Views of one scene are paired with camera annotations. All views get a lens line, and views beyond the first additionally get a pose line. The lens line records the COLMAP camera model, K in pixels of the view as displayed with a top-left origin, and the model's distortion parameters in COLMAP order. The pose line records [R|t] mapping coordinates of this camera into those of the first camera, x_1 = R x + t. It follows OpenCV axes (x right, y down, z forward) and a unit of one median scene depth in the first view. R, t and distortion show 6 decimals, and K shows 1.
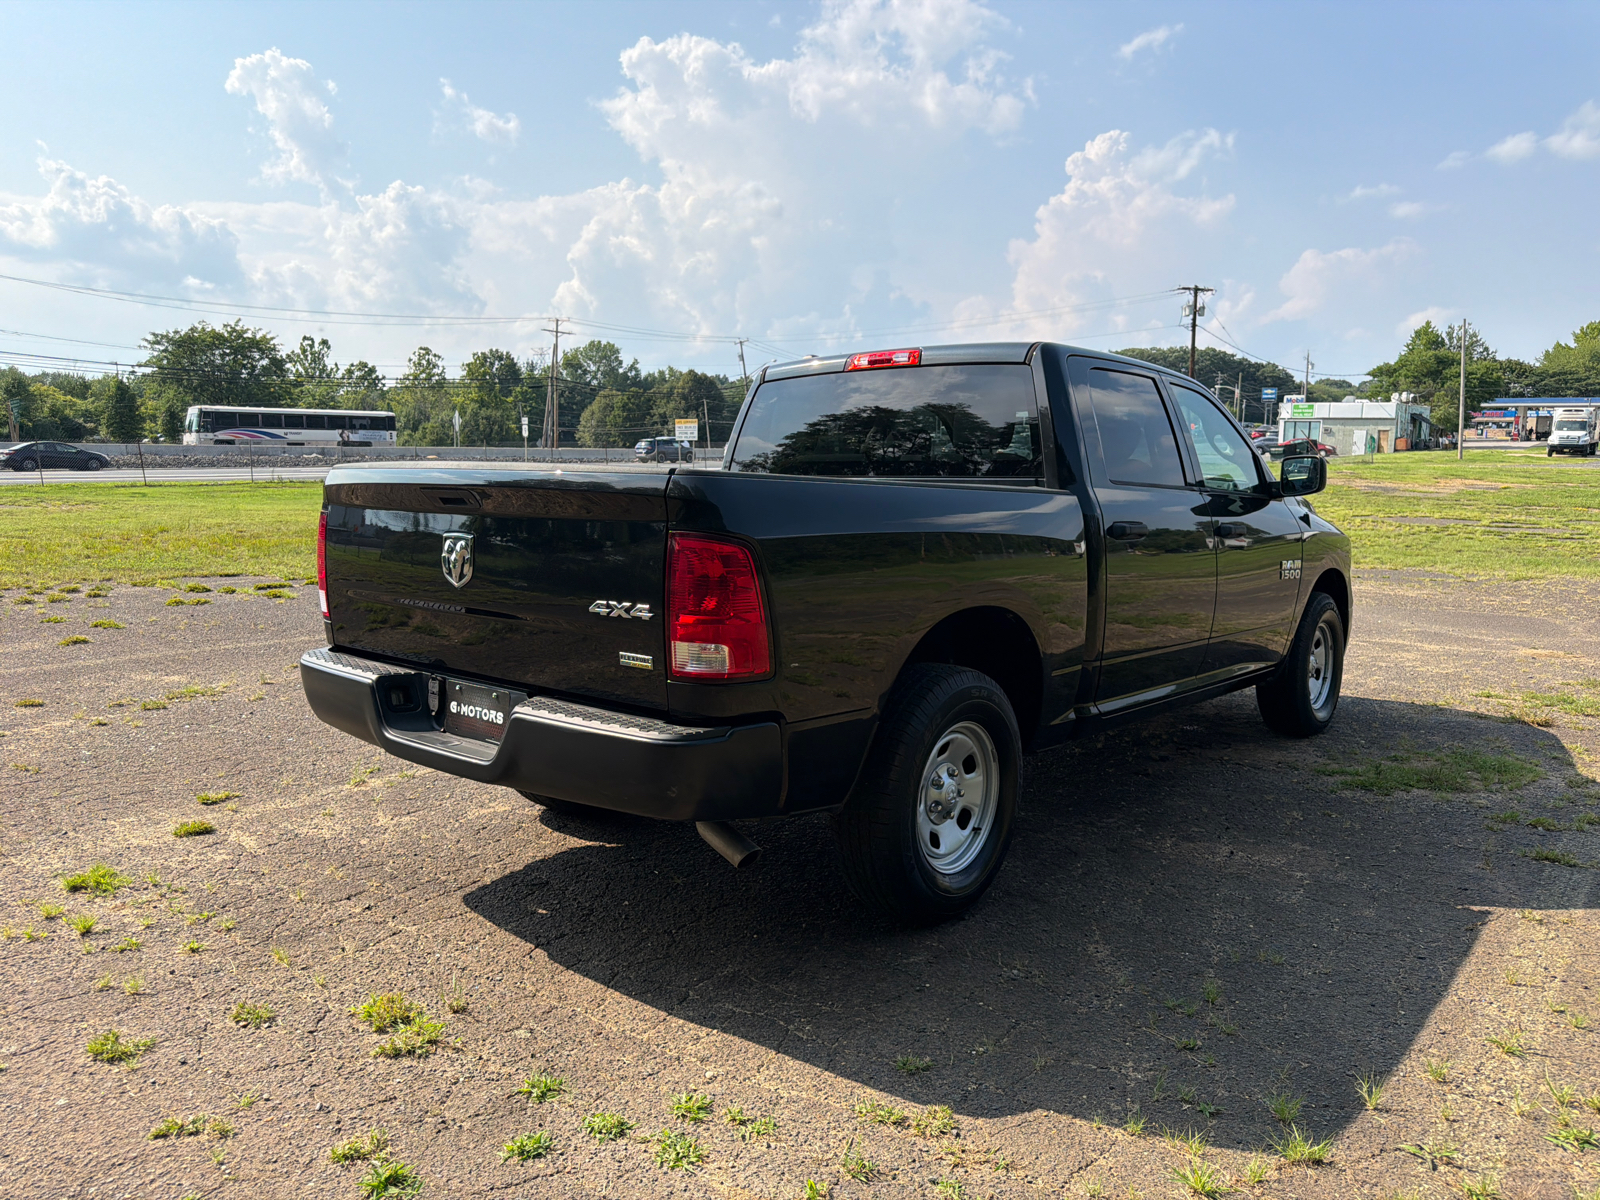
lens RADIAL K [[1107.6, 0, 801.5], [0, 1107.6, 627.9], [0, 0, 1]] dist [-0.003326, -0.002729]
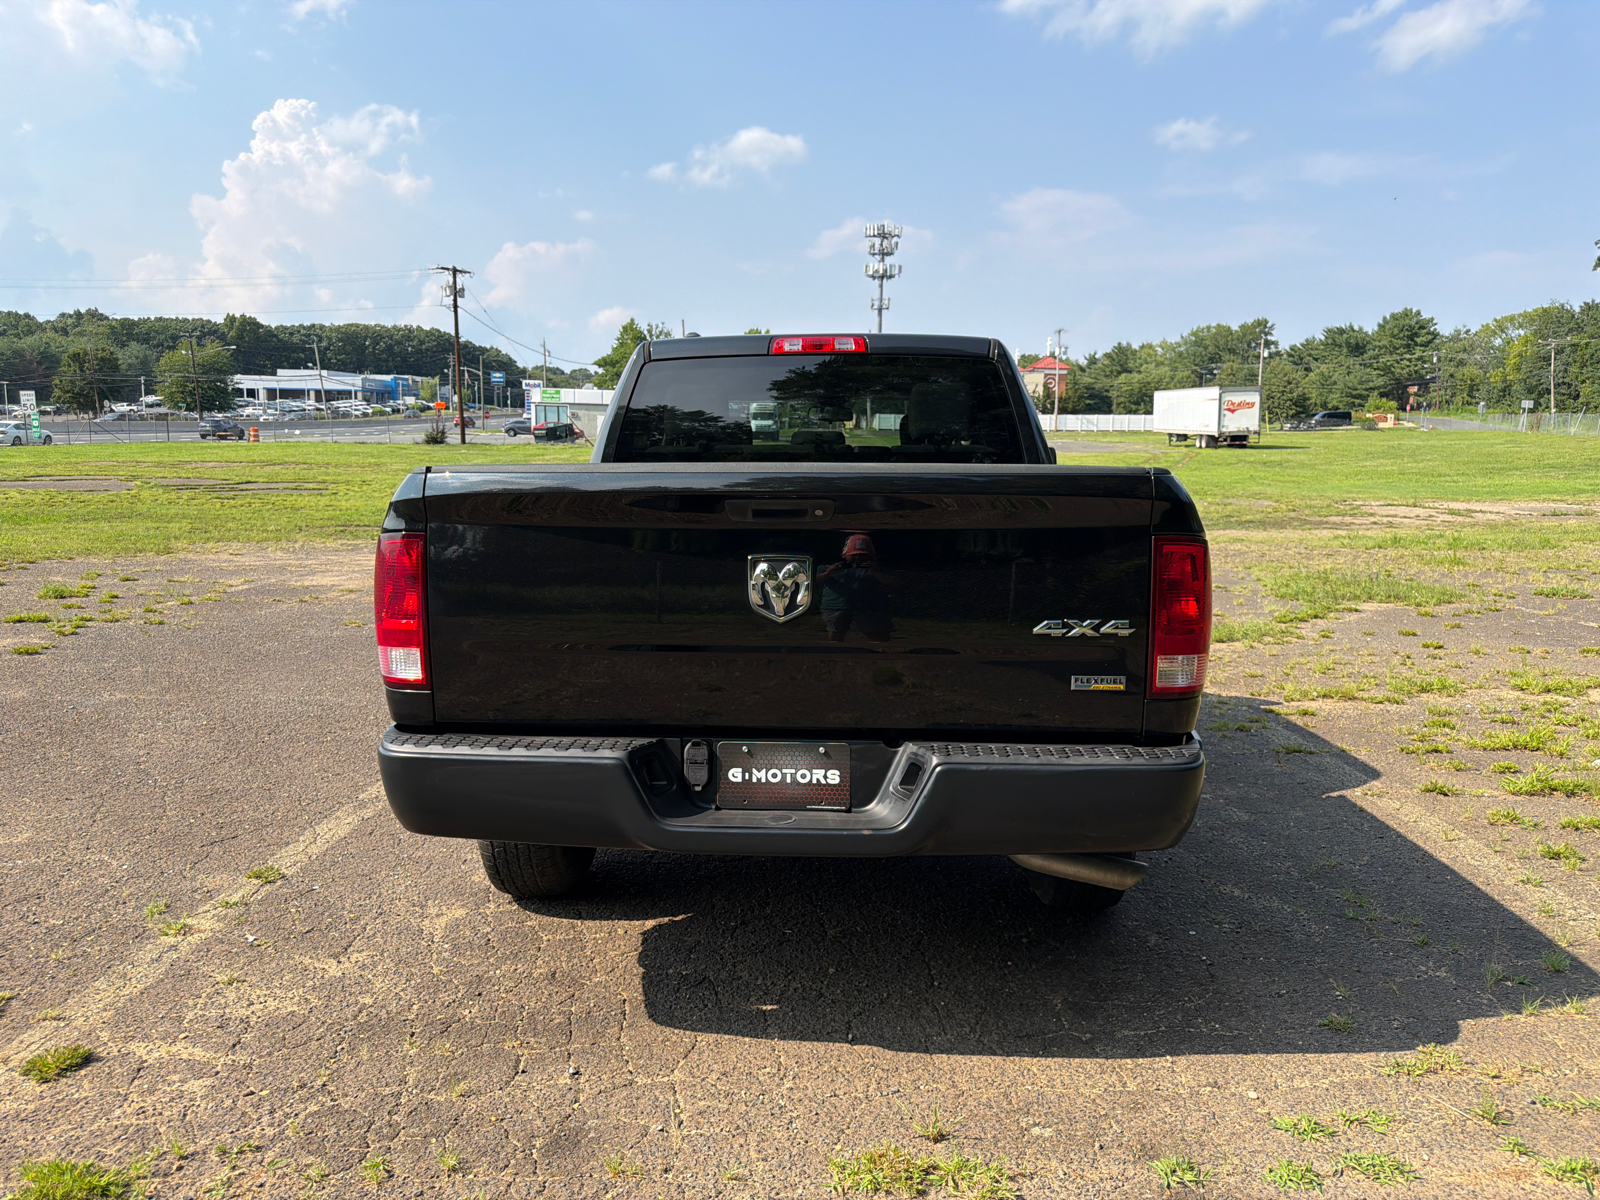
lens RADIAL K [[1116.8, 0, 802.1], [0, 1116.8, 614.7], [0, 0, 1]] dist [0.025292, -0.034282]
pose [[0.799307, -0.082956, 0.595169, -0.591045], [0.080875, 0.996265, 0.030248, -0.048992], [-0.595455, 0.023957, 0.803031, 0.270444]]
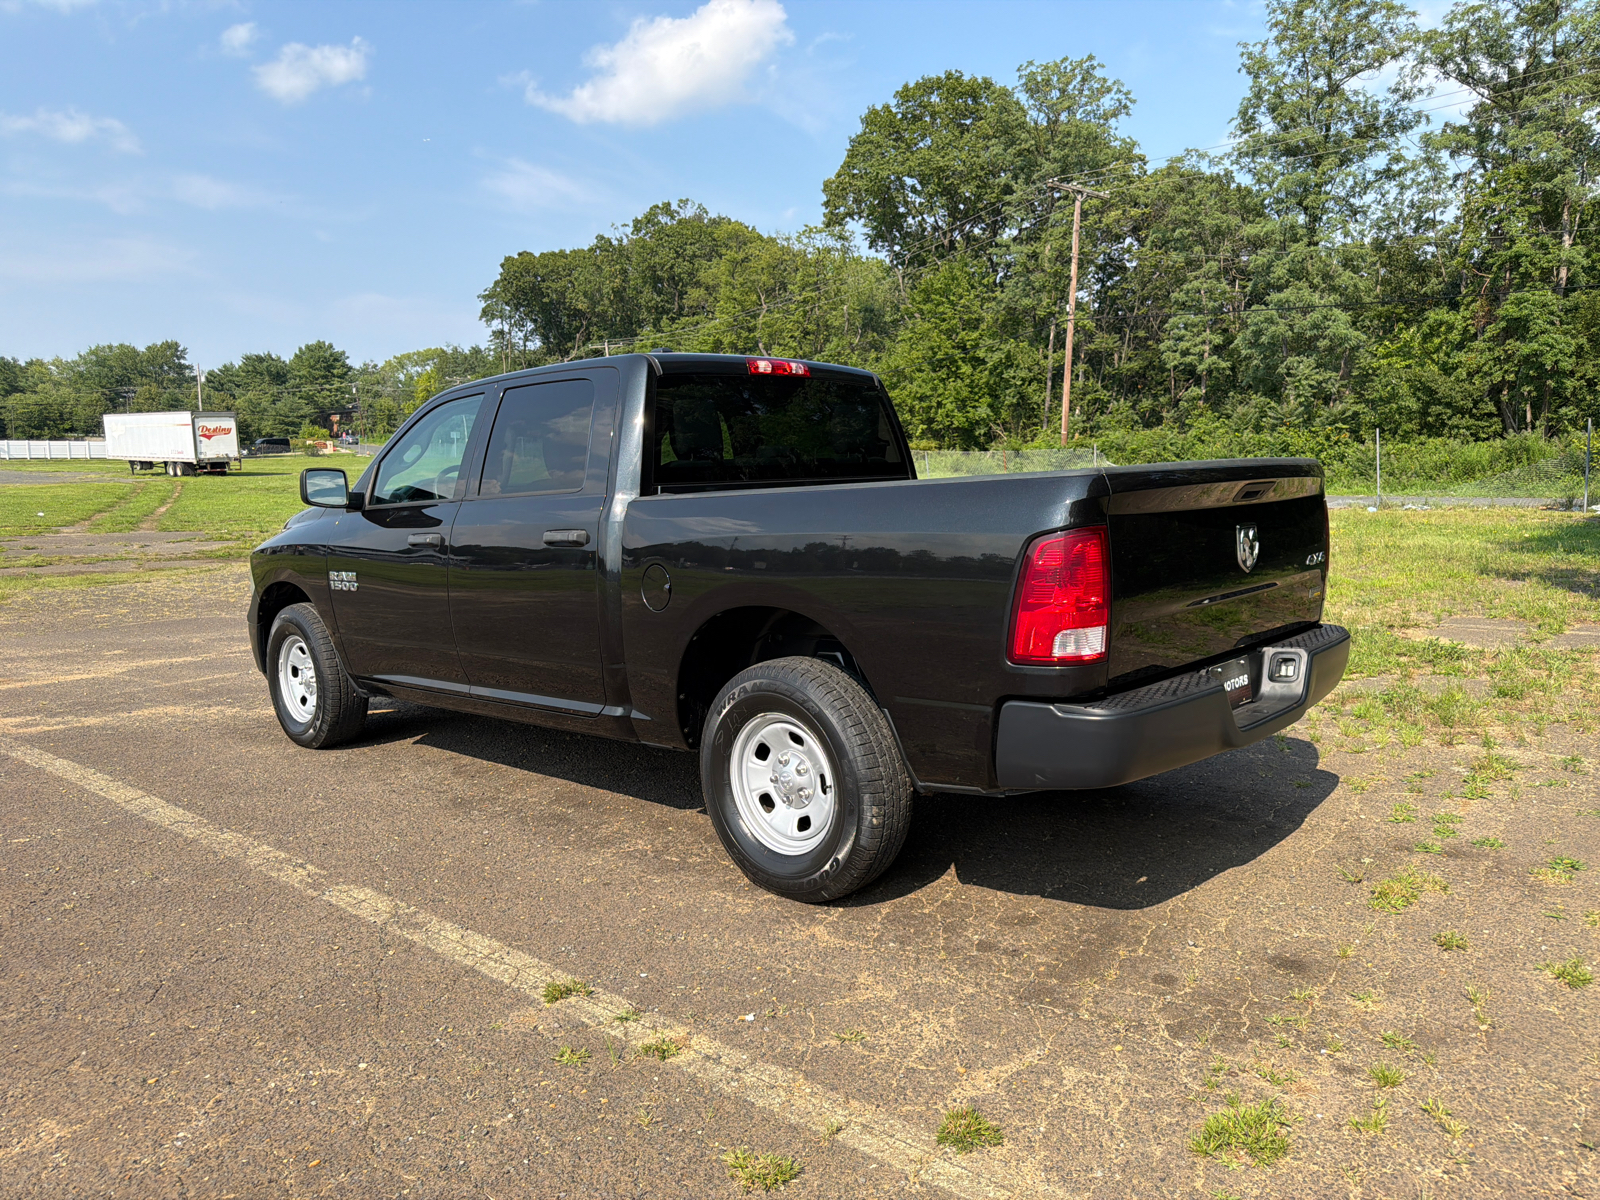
lens RADIAL K [[1101.0, 0, 799.3], [0, 1101.0, 633.9], [0, 0, 1]] dist [0.062036, -0.073214]
pose [[0.053614, -0.147205, 0.987652, -1.108577], [0.162583, 0.977163, 0.136816, -0.154134], [-0.985237, 0.153241, 0.076323, 1.045492]]
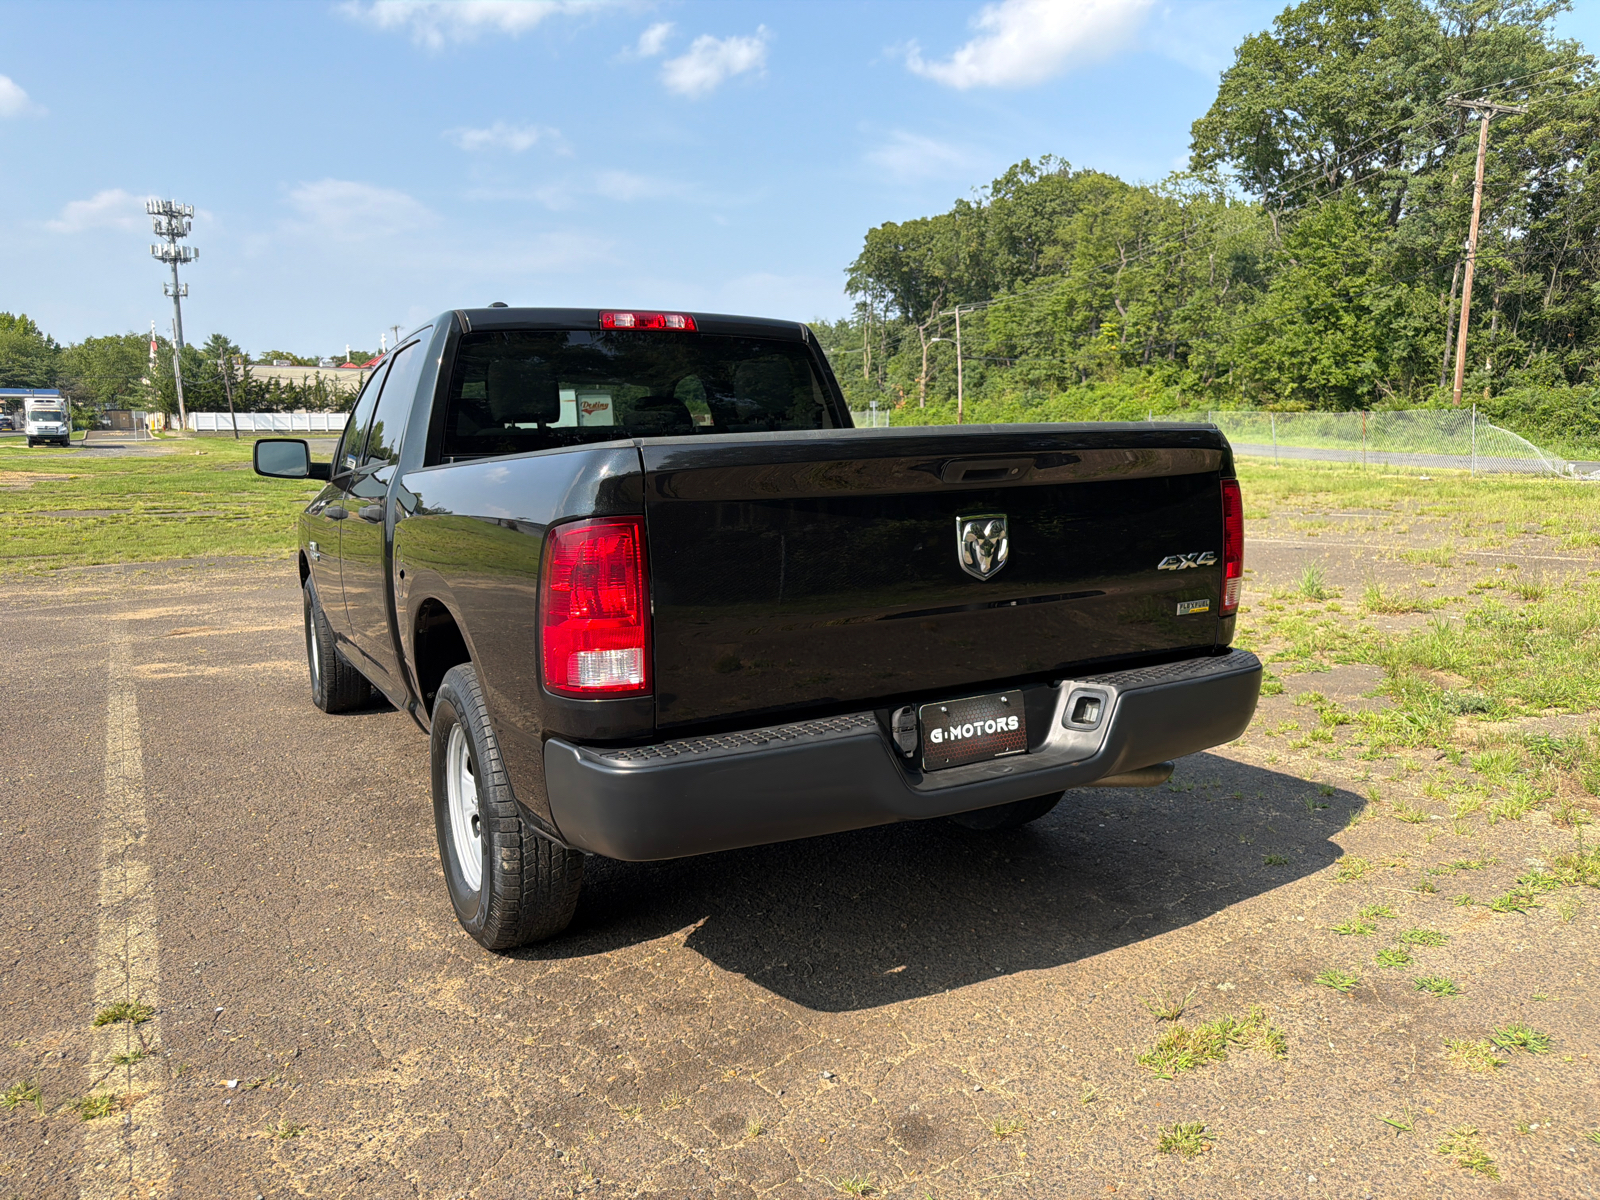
lens RADIAL K [[1116.8, 0, 802.1], [0, 1116.8, 614.7], [0, 0, 1]] dist [0.025292, -0.034282]
pose [[0.362004, -0.148786, 0.920226, -0.858796], [0.156099, 0.982916, 0.097515, -0.085422], [-0.919014, 0.108346, 0.379045, 0.622100]]
